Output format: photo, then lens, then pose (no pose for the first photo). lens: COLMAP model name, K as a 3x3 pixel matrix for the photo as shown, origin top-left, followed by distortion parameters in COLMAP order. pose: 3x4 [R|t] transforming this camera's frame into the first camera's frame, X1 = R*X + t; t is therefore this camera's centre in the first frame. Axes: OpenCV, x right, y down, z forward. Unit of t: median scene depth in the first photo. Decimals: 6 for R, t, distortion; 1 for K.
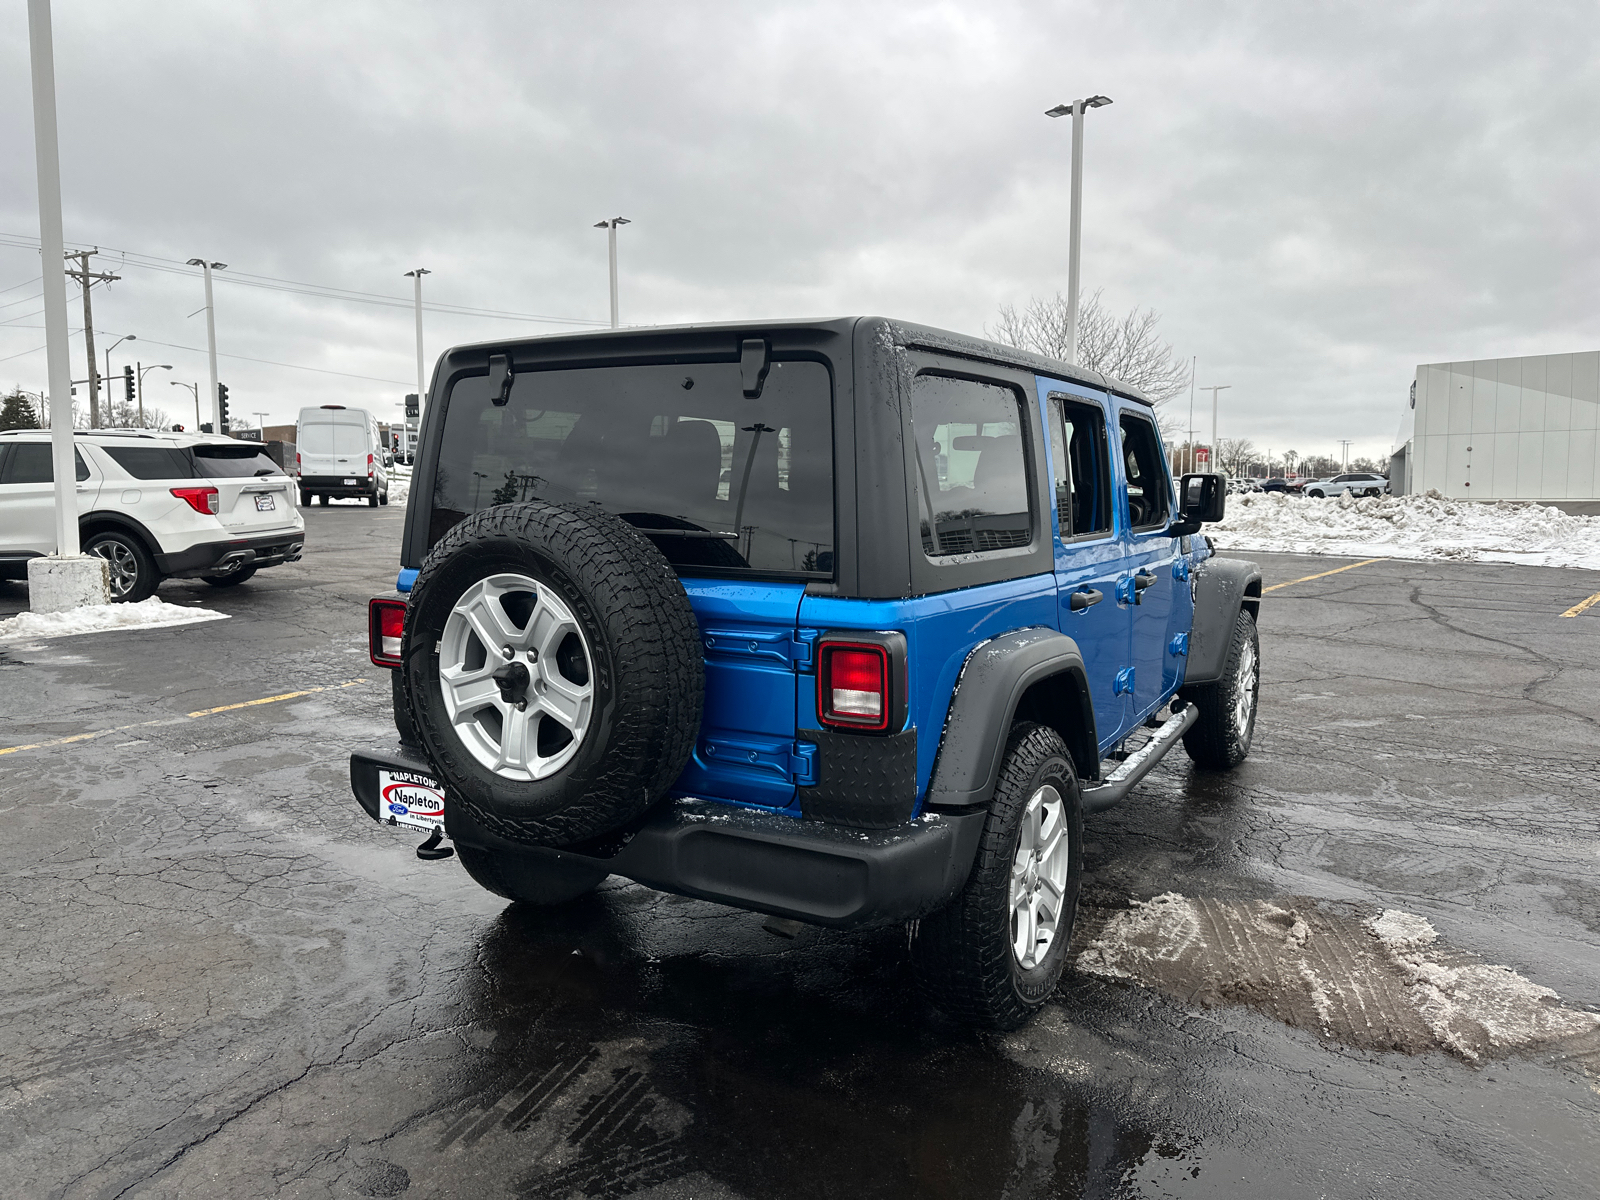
lens RADIAL K [[1114.0, 0, 797.8], [0, 1114.0, 598.6], [0, 0, 1]] dist [0.009198, -0.003217]
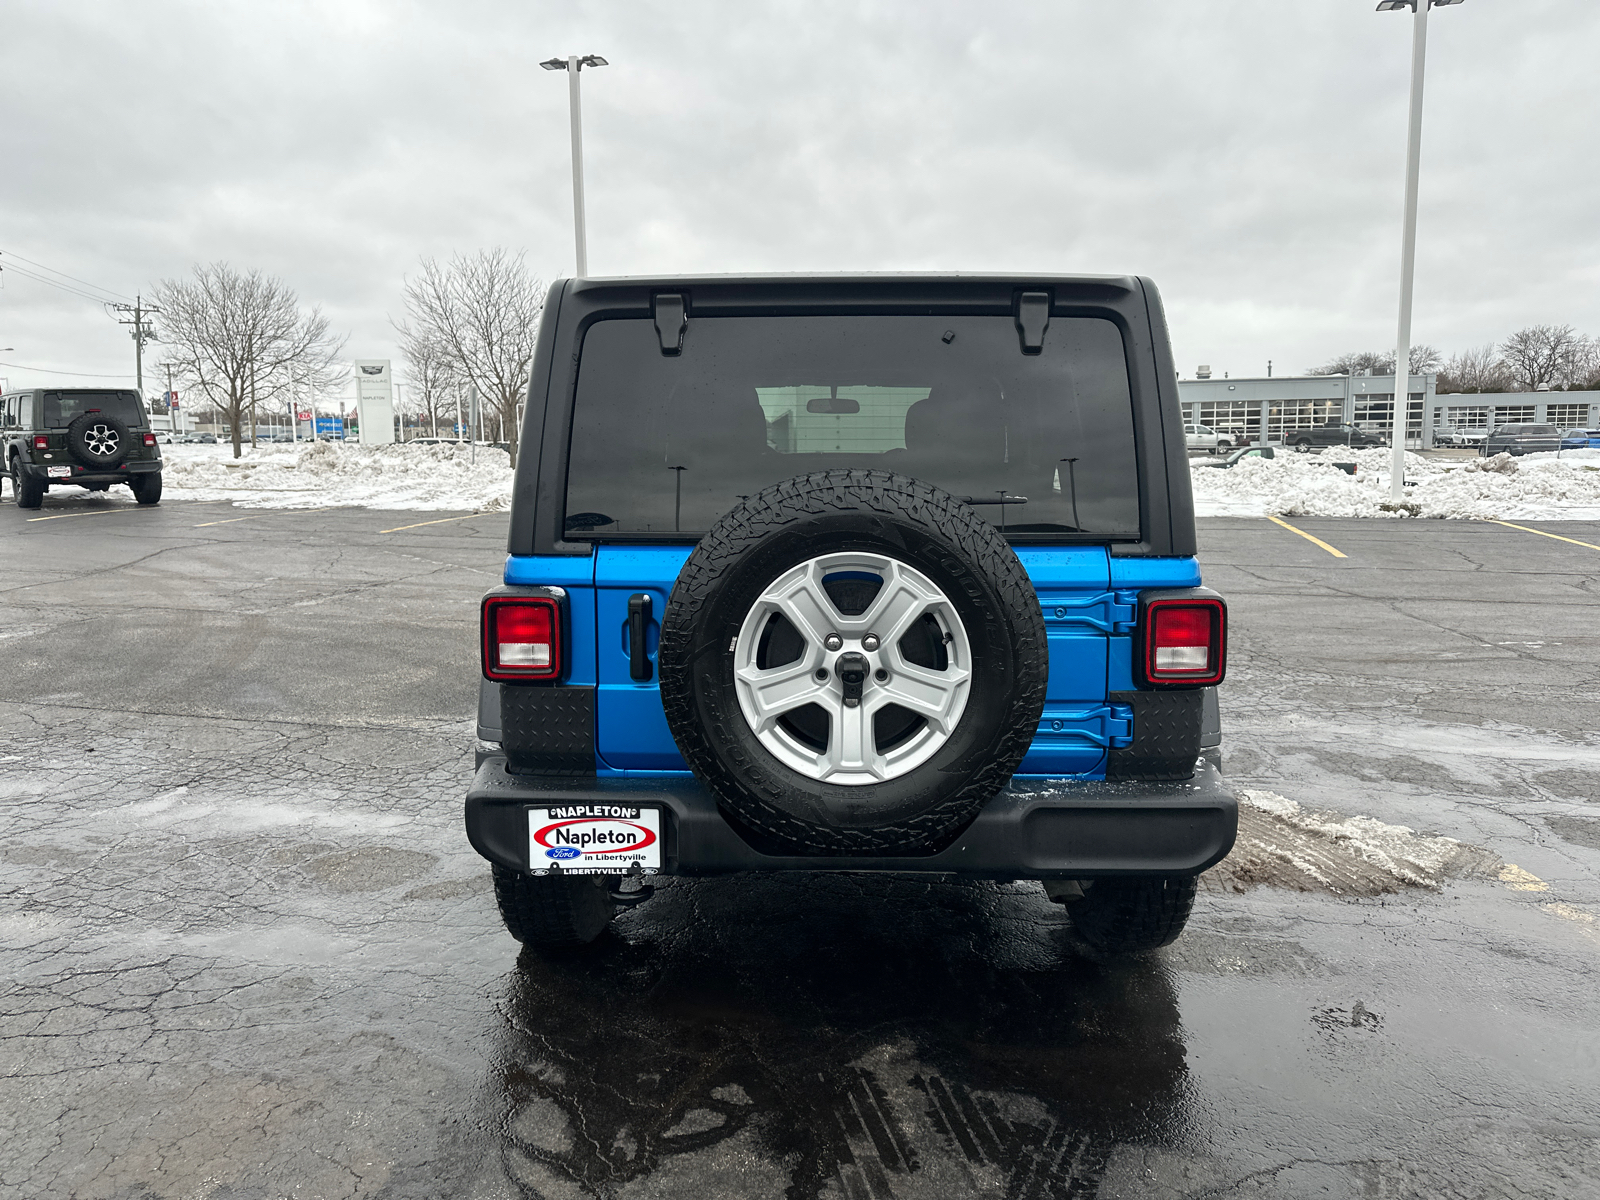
lens RADIAL K [[1099.4, 0, 799.4], [0, 1099.4, 600.5], [0, 0, 1]] dist [0.102280, -0.201548]
pose [[0.870552, -0.074817, 0.486355, -0.633090], [0.057486, 0.997069, 0.050484, -0.026915], [-0.488707, -0.015990, 0.872302, 0.233892]]
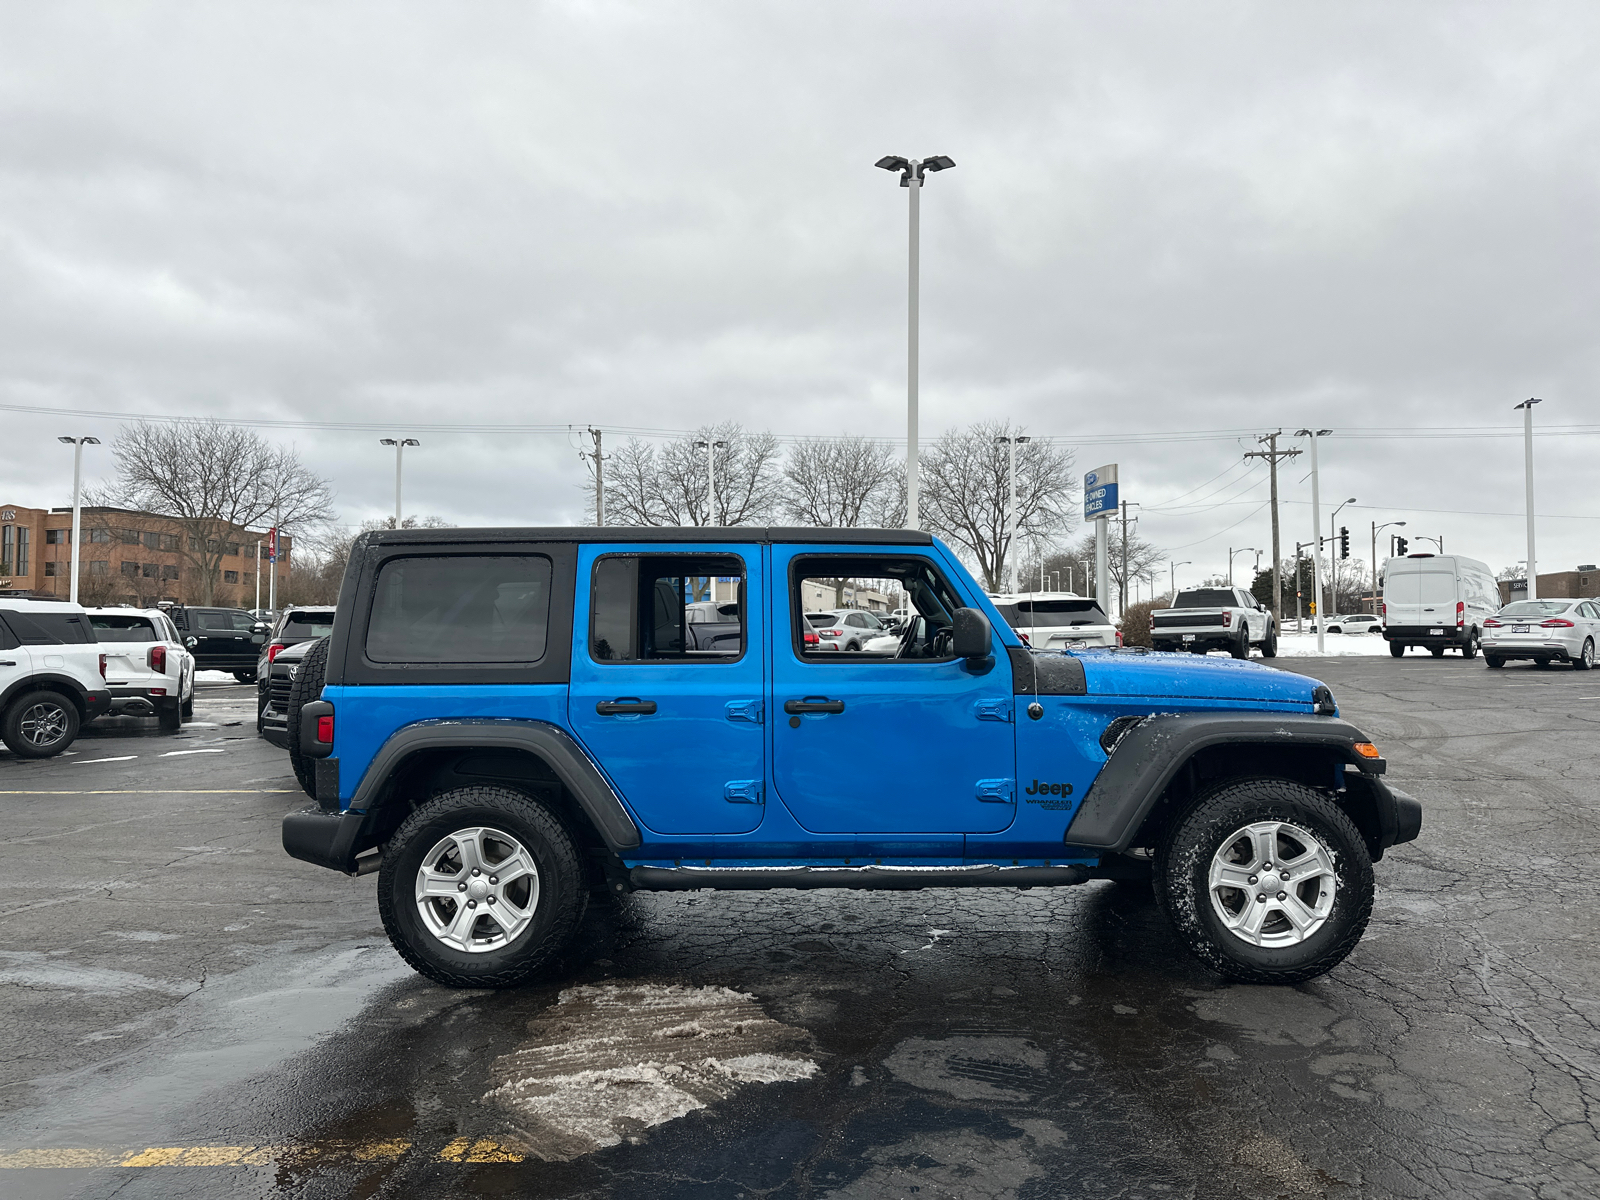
lens RADIAL K [[1114.0, 0, 797.8], [0, 1114.0, 598.6], [0, 0, 1]] dist [0.009198, -0.003217]
pose [[0.499200, -0.032863, -0.865863, 1.581488], [-0.085142, 0.992584, -0.086759, -0.033670], [0.862294, 0.117031, 0.492700, 0.560378]]
